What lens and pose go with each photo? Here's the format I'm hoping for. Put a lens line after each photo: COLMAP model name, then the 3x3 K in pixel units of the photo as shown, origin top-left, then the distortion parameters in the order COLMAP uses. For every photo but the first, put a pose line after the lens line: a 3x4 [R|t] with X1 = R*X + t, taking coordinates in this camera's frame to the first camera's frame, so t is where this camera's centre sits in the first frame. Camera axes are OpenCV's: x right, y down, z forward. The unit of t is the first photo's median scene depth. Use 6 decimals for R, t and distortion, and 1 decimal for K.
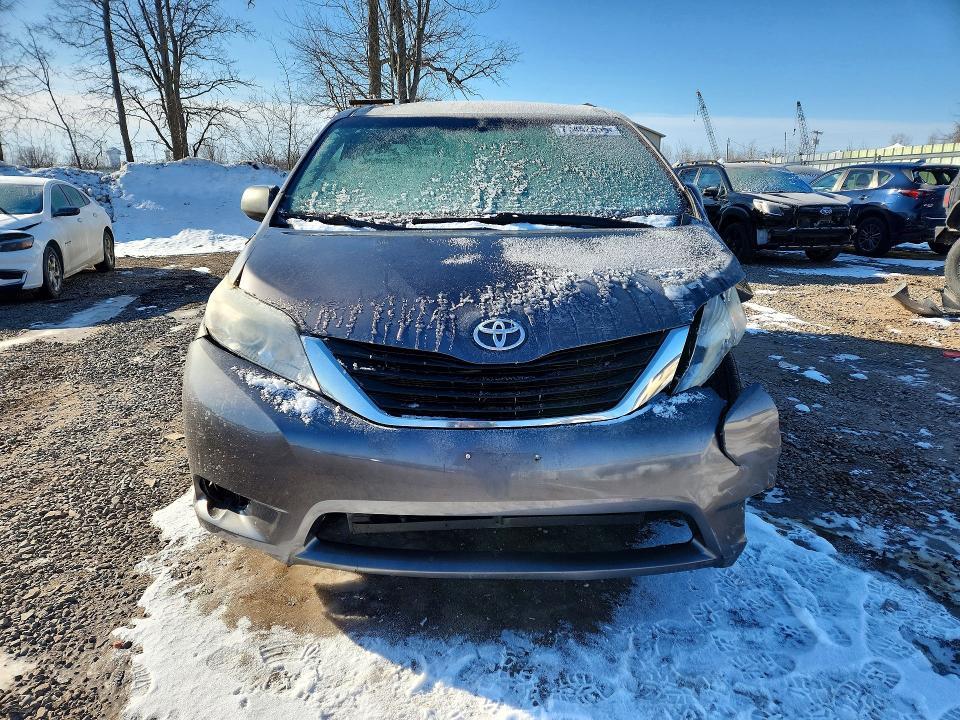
lens RADIAL K [[755.8, 0, 476.9], [0, 755.8, 360.0], [0, 0, 1]] dist [-0.045911, 0.111868]
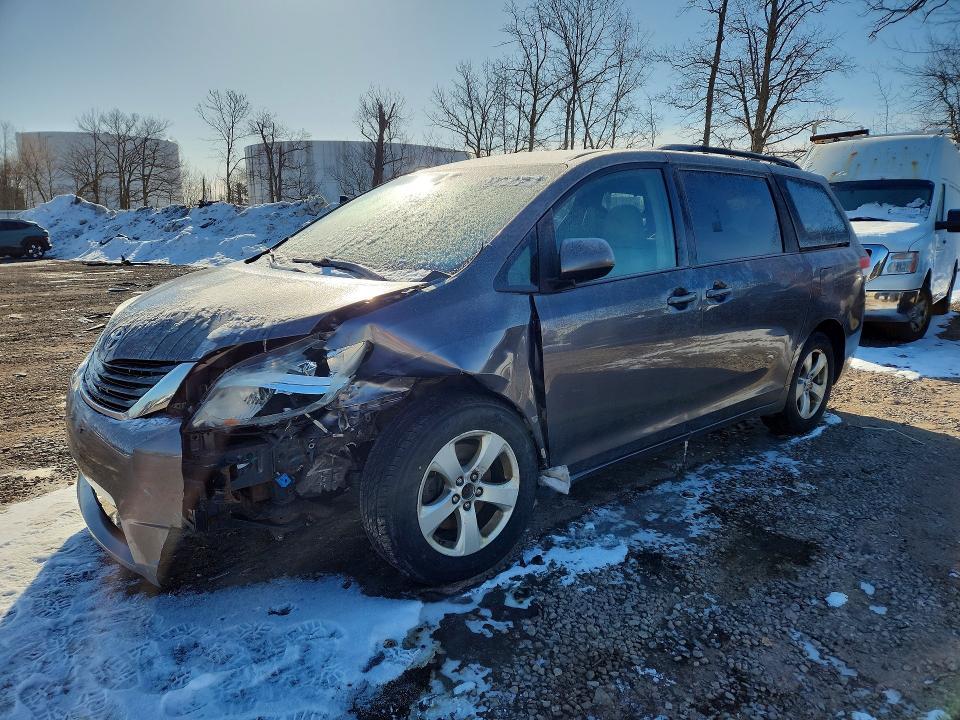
lens RADIAL K [[755.8, 0, 476.9], [0, 755.8, 360.0], [0, 0, 1]] dist [-0.045911, 0.111868]
pose [[0.547364, 0.164424, -0.820583, 1.352596], [-0.207473, 0.976562, 0.057285, -0.189475], [0.810770, 0.138894, 0.568649, 0.681676]]
